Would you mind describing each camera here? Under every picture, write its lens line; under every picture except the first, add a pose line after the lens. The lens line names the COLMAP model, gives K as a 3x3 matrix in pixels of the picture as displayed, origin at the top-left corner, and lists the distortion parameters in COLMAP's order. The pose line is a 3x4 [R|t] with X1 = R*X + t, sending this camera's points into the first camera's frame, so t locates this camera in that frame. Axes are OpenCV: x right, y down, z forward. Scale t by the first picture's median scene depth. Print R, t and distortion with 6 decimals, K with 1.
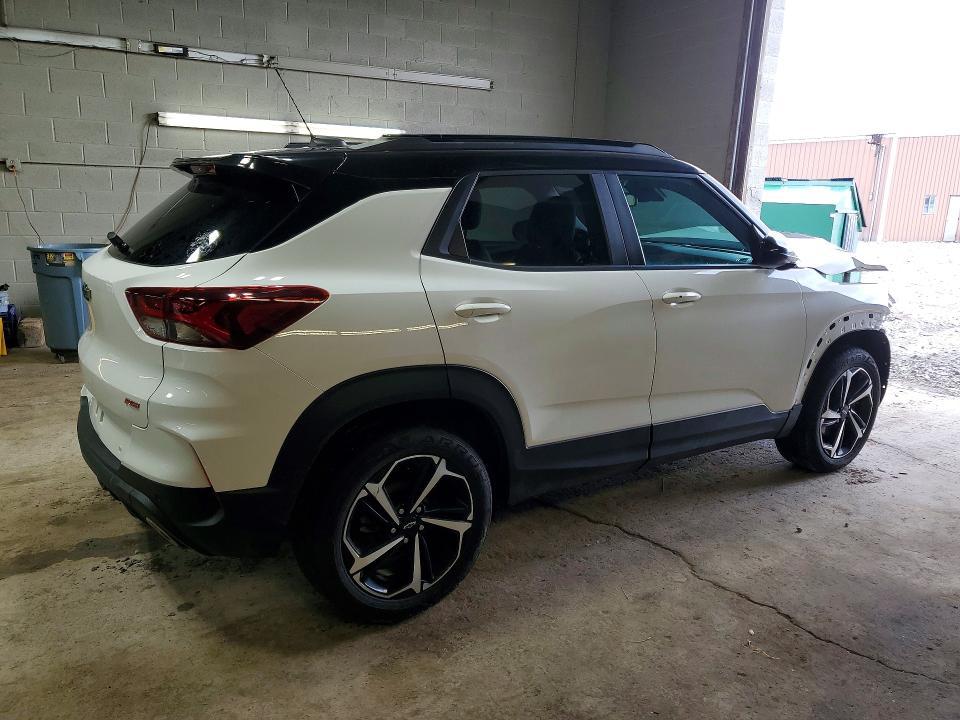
lens RADIAL K [[753.3, 0, 479.2], [0, 753.3, 360.4], [0, 0, 1]] dist [0.023112, -0.000952]
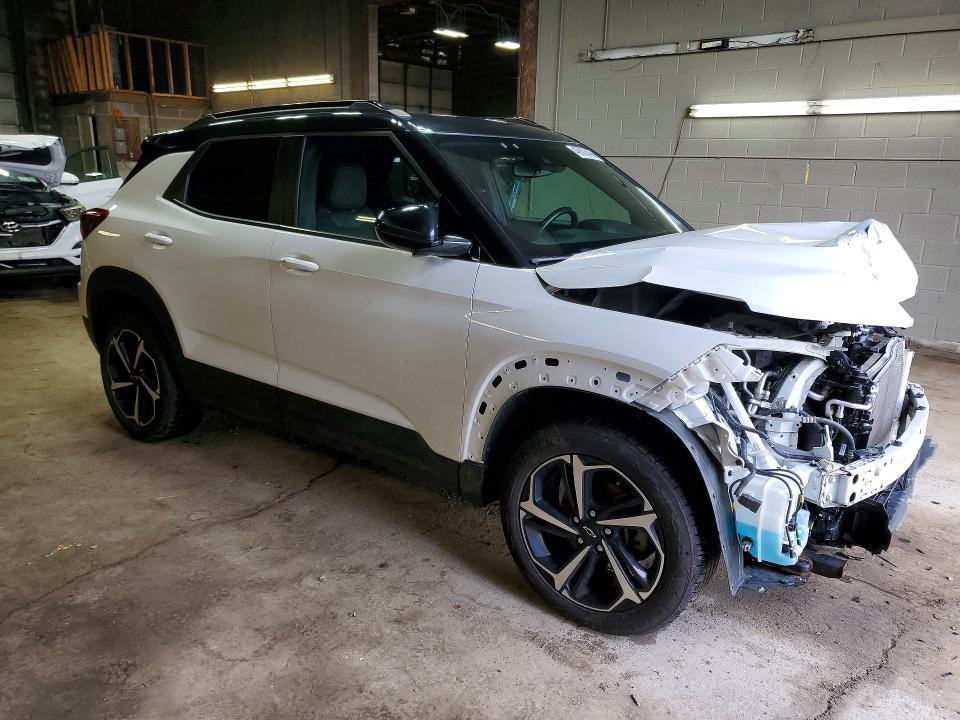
lens RADIAL K [[753.3, 0, 488.0], [0, 753.3, 366.2], [0, 0, 1]] dist [0.023112, -0.000952]
pose [[0.312866, 0.223773, -0.923061, 1.021581], [-0.226573, 0.961377, 0.156266, -0.133228], [0.922377, 0.160250, 0.351483, 0.749449]]
